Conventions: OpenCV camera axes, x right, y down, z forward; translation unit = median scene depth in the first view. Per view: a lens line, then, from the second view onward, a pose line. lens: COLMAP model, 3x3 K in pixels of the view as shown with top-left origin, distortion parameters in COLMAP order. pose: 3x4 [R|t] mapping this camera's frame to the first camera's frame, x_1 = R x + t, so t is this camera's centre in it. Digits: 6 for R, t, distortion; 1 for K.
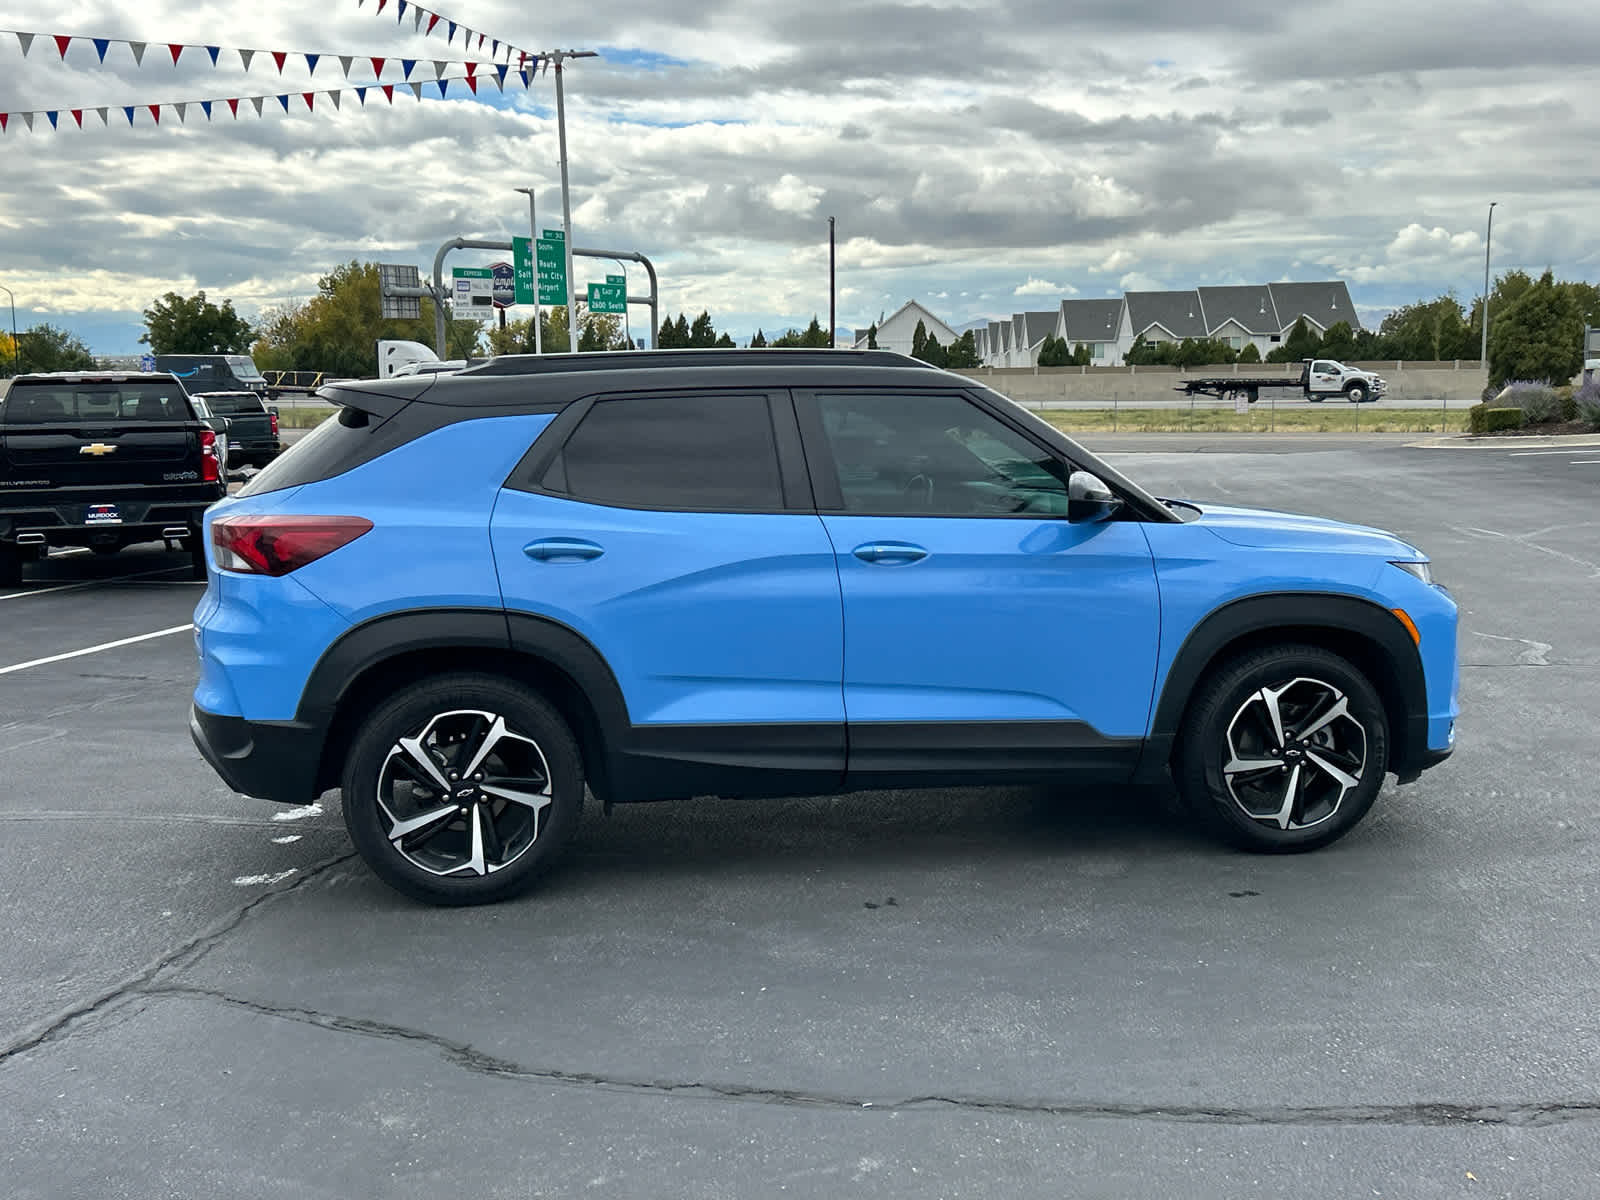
lens RADIAL K [[1655.7, 0, 781.1], [0, 1655.7, 621.7], [0, 0, 1]] dist [0.098789, -0.180273]
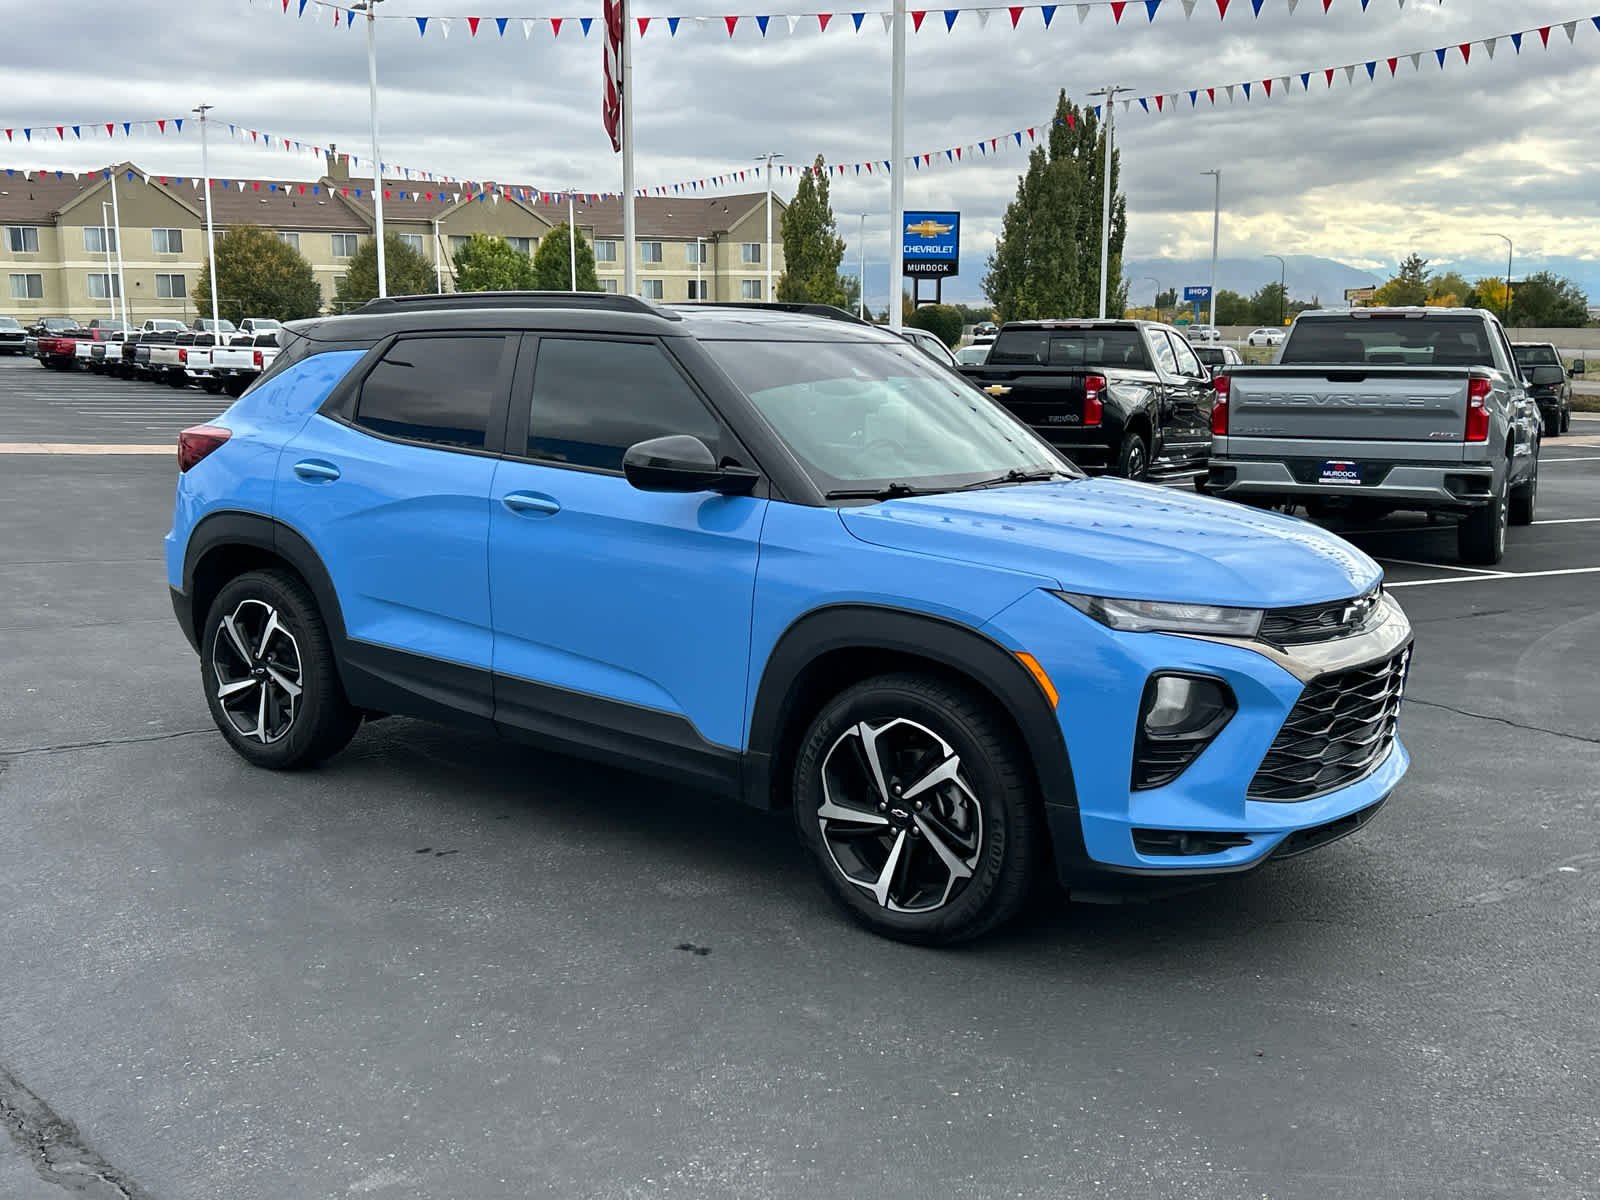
lens RADIAL K [[1655.7, 0, 781.1], [0, 1655.7, 621.7], [0, 0, 1]] dist [0.098789, -0.180273]
pose [[0.660390, 0.145081, -0.736774, 0.839272], [-0.123231, 0.988795, 0.084252, -0.069807], [0.740742, 0.035155, 0.670869, 0.438316]]
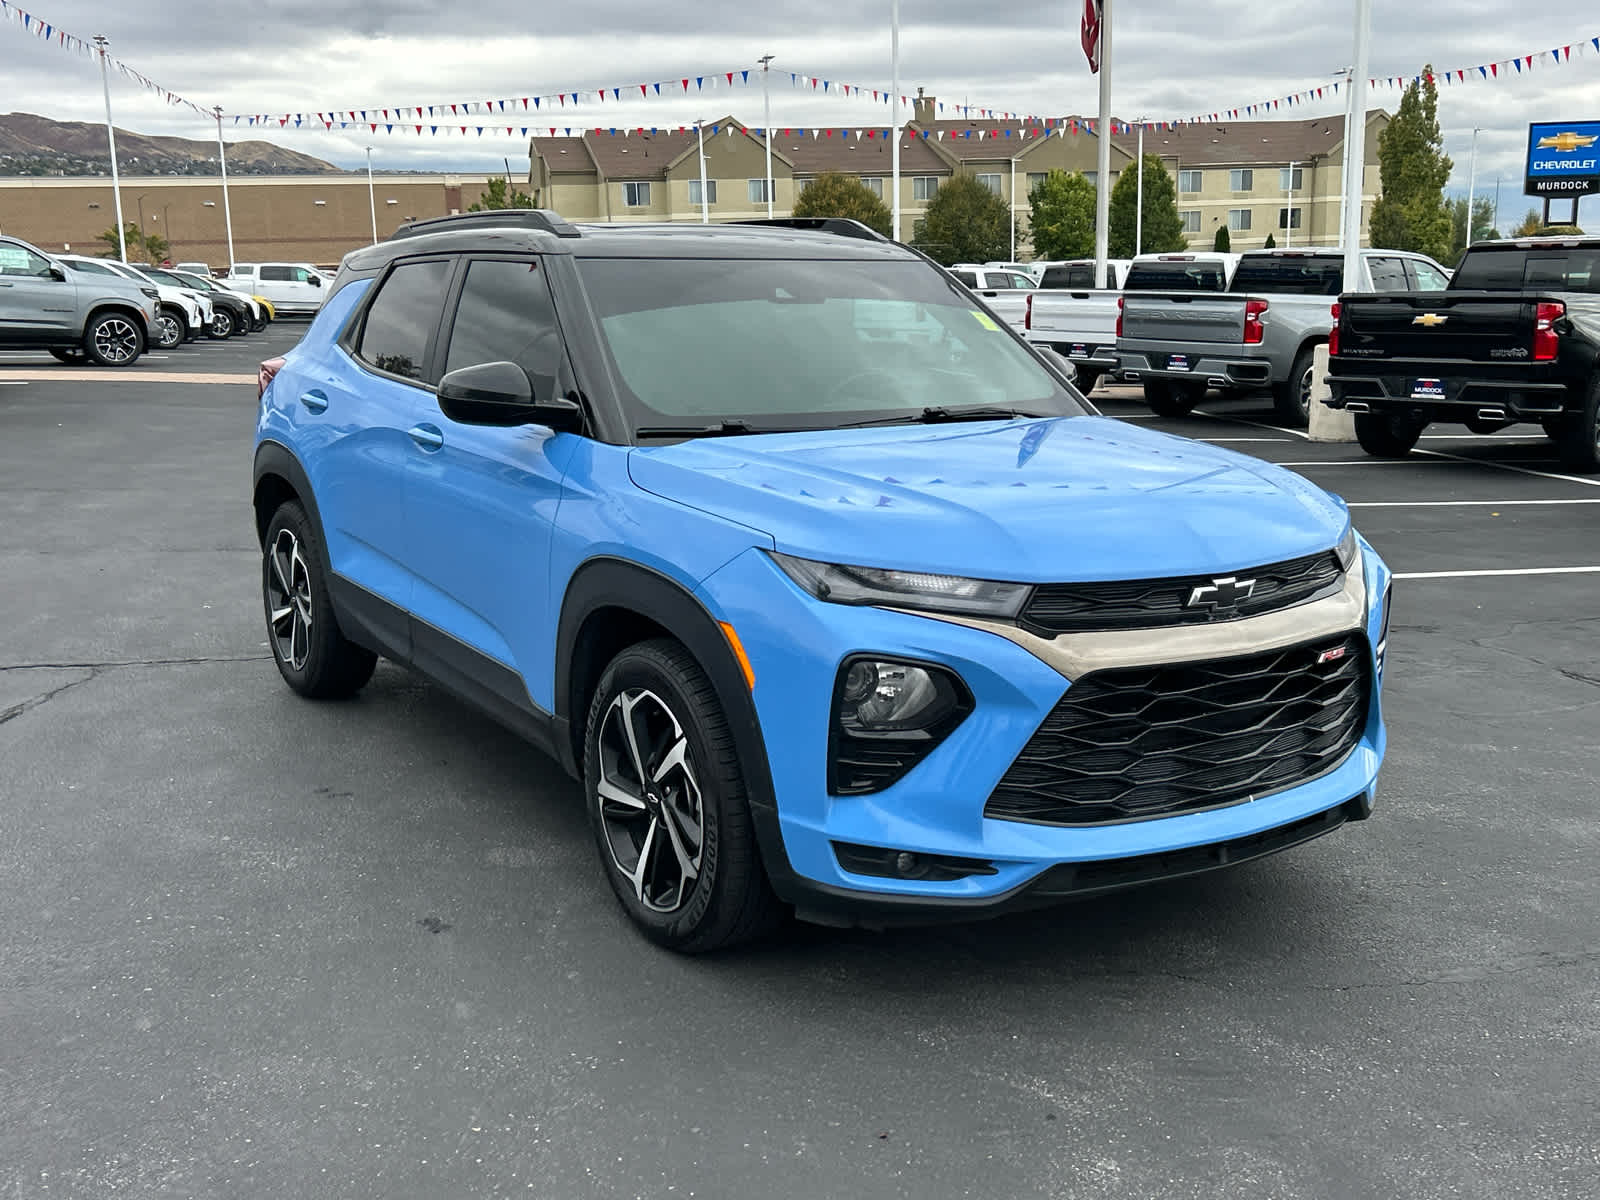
lens RADIAL K [[1655.7, 0, 781.1], [0, 1655.7, 621.7], [0, 0, 1]] dist [0.098789, -0.180273]
pose [[0.359919, 0.199618, -0.911379, 0.943898], [-0.128452, 0.978143, 0.163513, -0.112022], [0.924099, 0.058217, 0.377694, 0.795251]]
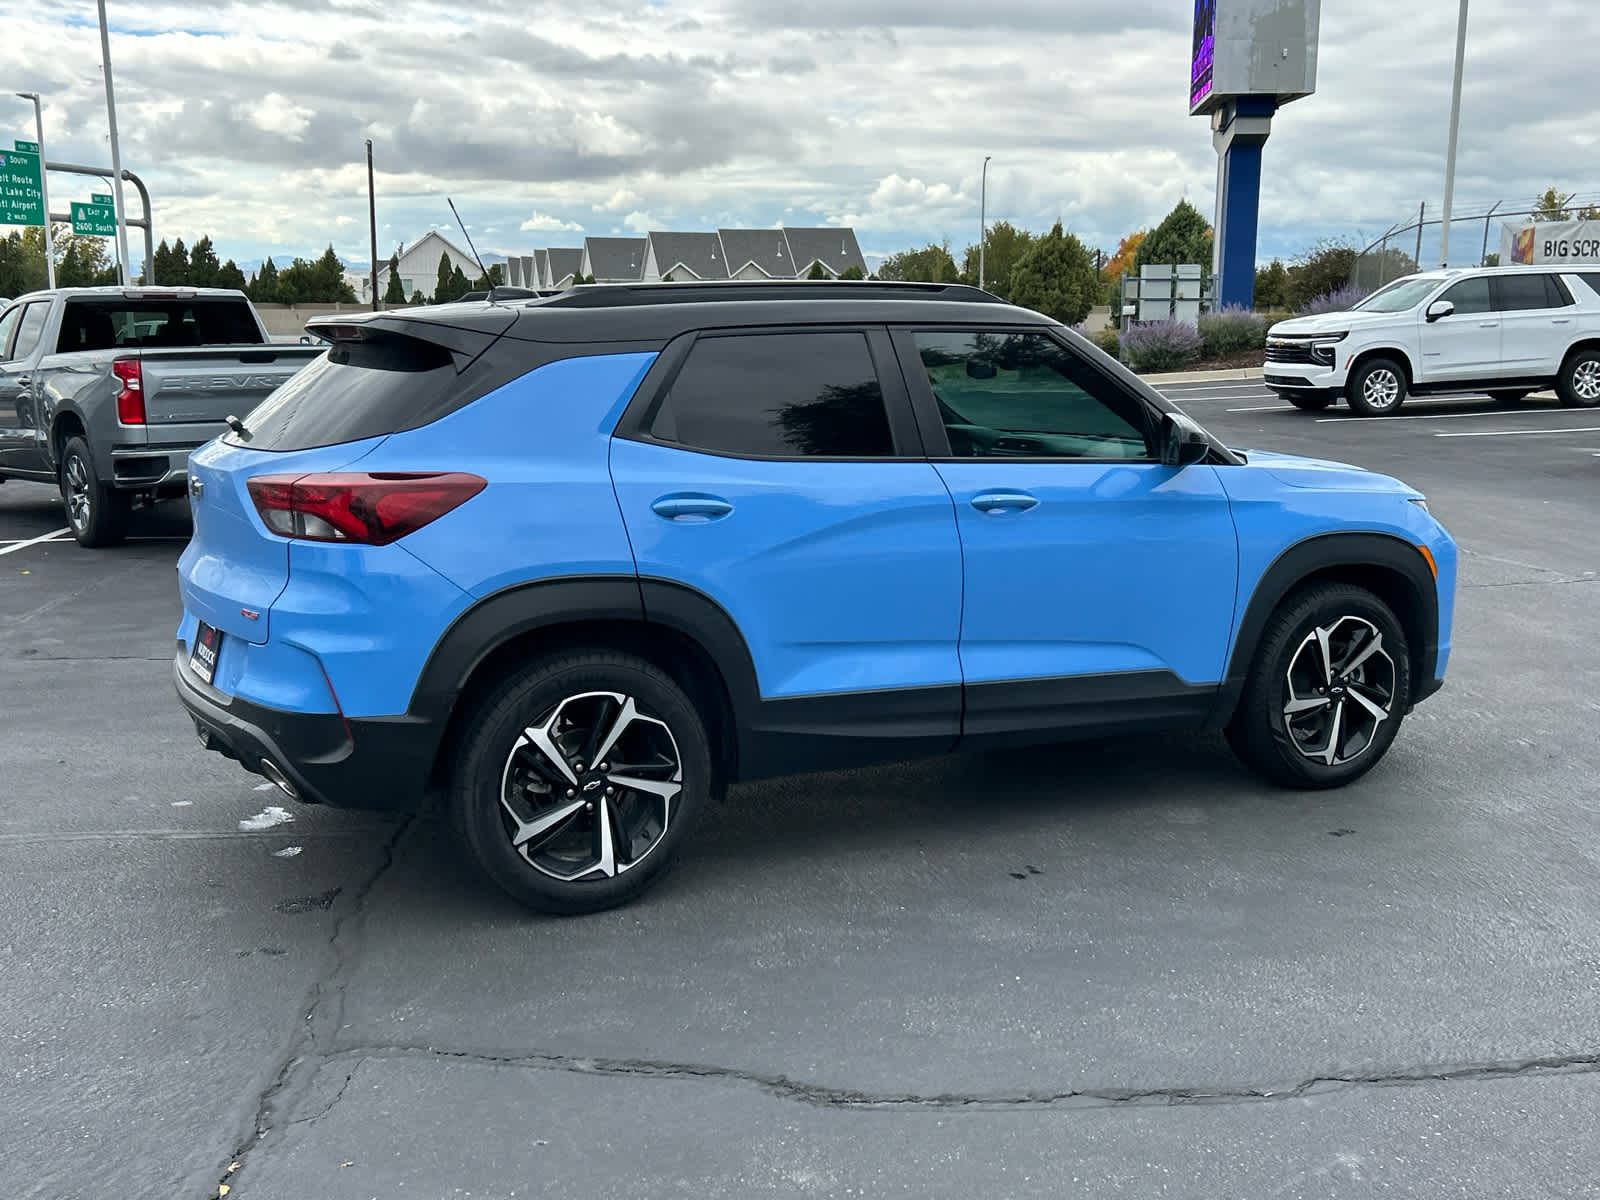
lens RADIAL K [[1655.7, 0, 781.1], [0, 1655.7, 621.7], [0, 0, 1]] dist [0.098789, -0.180273]
pose [[0.958225, -0.040442, 0.283141, -0.309886], [0.030019, 0.998706, 0.041054, -0.015350], [-0.284435, -0.030840, 0.958199, 0.120785]]
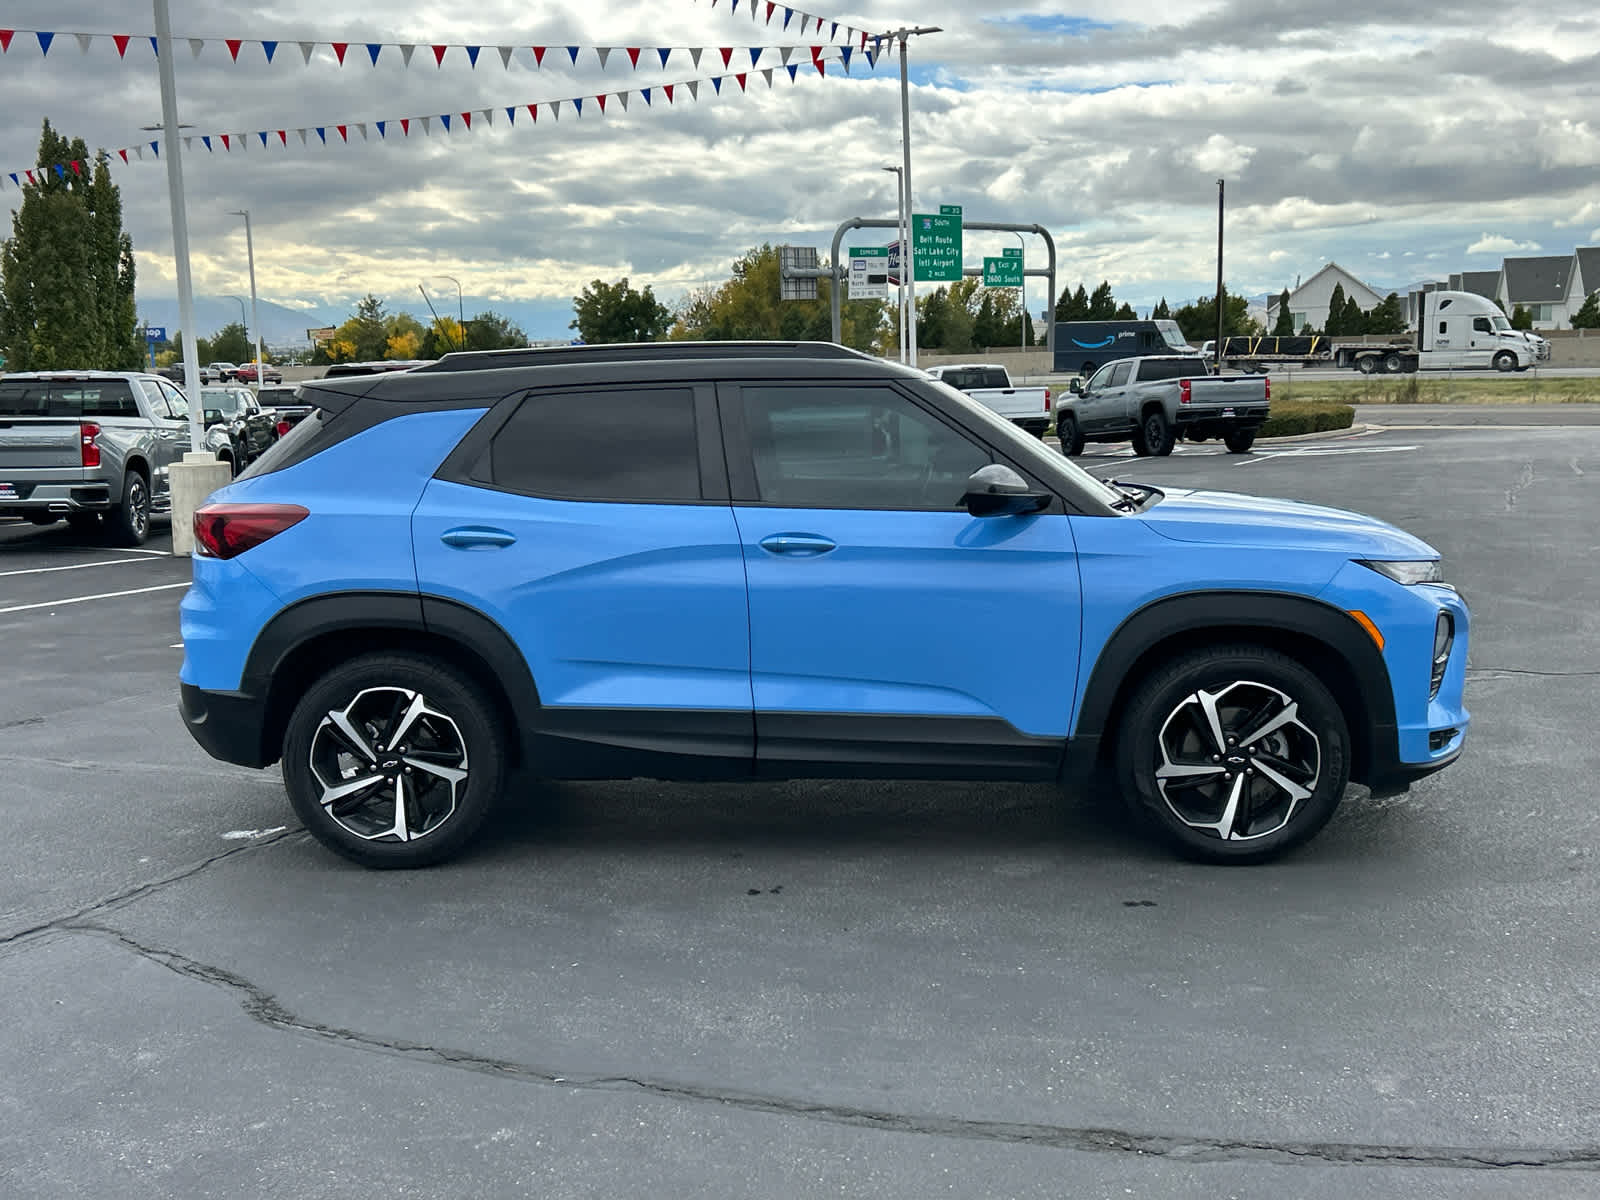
lens RADIAL K [[1658.1, 0, 784.4], [0, 1658.1, 628.5], [0, 0, 1]] dist [0.107041, -0.204945]
pose [[0.970648, 0.024458, -0.239257, 0.285704], [-0.019979, 0.999577, 0.021129, -0.011258], [0.239673, -0.015729, 0.970726, 0.015815]]
